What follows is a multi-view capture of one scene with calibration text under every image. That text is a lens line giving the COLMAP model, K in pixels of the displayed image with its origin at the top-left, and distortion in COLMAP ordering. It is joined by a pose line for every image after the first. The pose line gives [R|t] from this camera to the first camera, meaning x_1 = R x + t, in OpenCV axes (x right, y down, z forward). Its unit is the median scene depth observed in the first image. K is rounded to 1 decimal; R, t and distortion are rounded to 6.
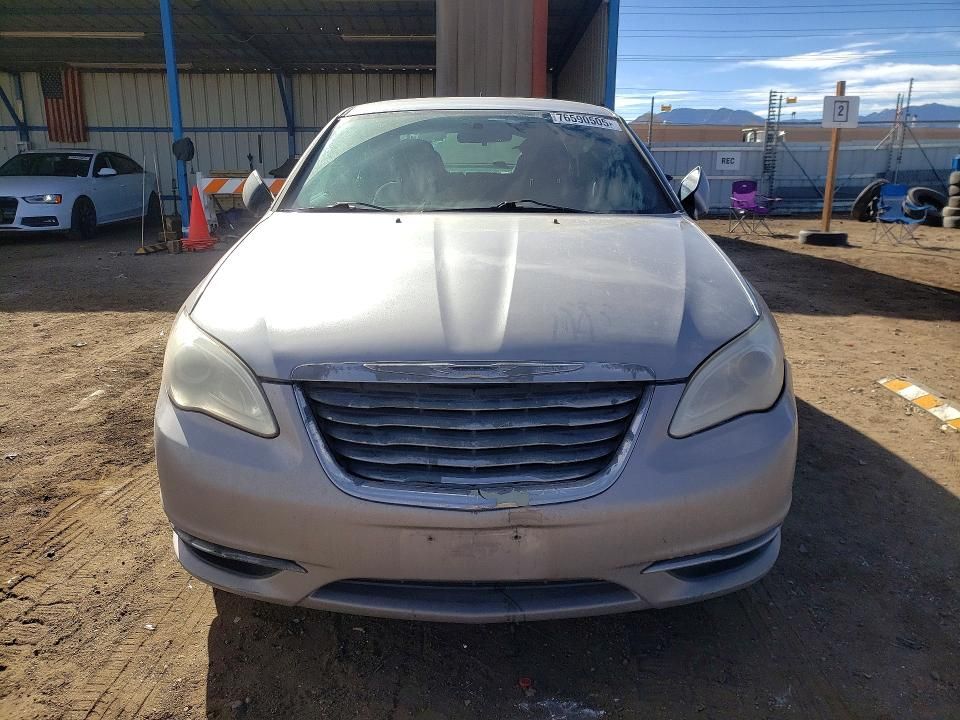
lens RADIAL K [[778.5, 0, 470.8], [0, 778.5, 359.1], [0, 0, 1]] dist [0.012733, 0.013175]
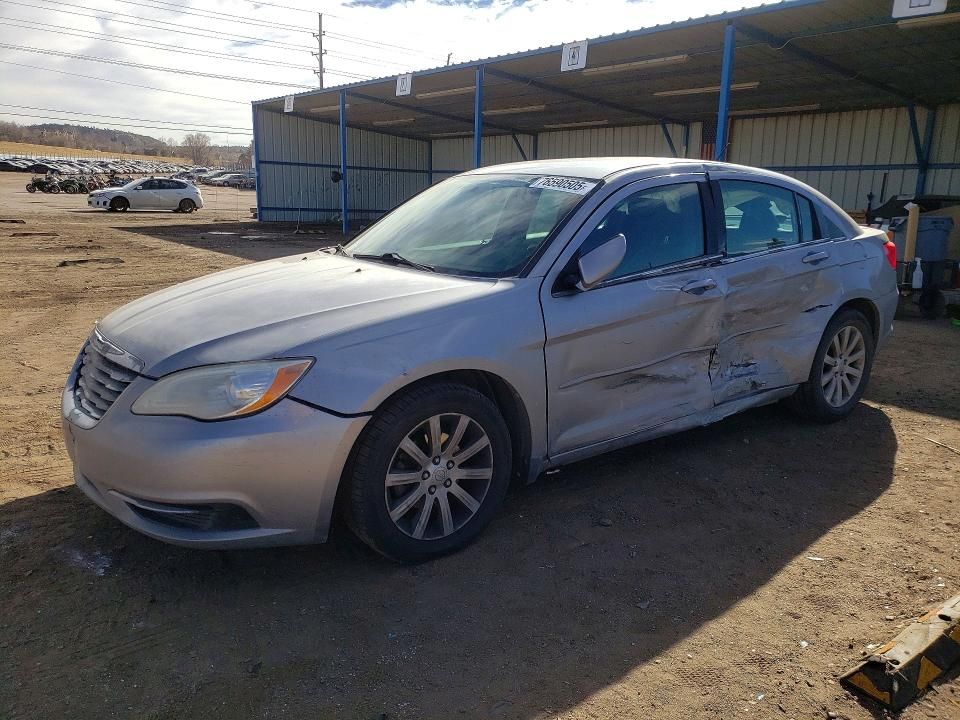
lens RADIAL K [[778.5, 0, 470.8], [0, 778.5, 359.1], [0, 0, 1]] dist [0.012733, 0.013175]
pose [[0.570809, 0.188435, -0.799168, 0.244083], [-0.217890, 0.973176, 0.073835, -0.033594], [0.791645, 0.131985, 0.596556, 0.083163]]
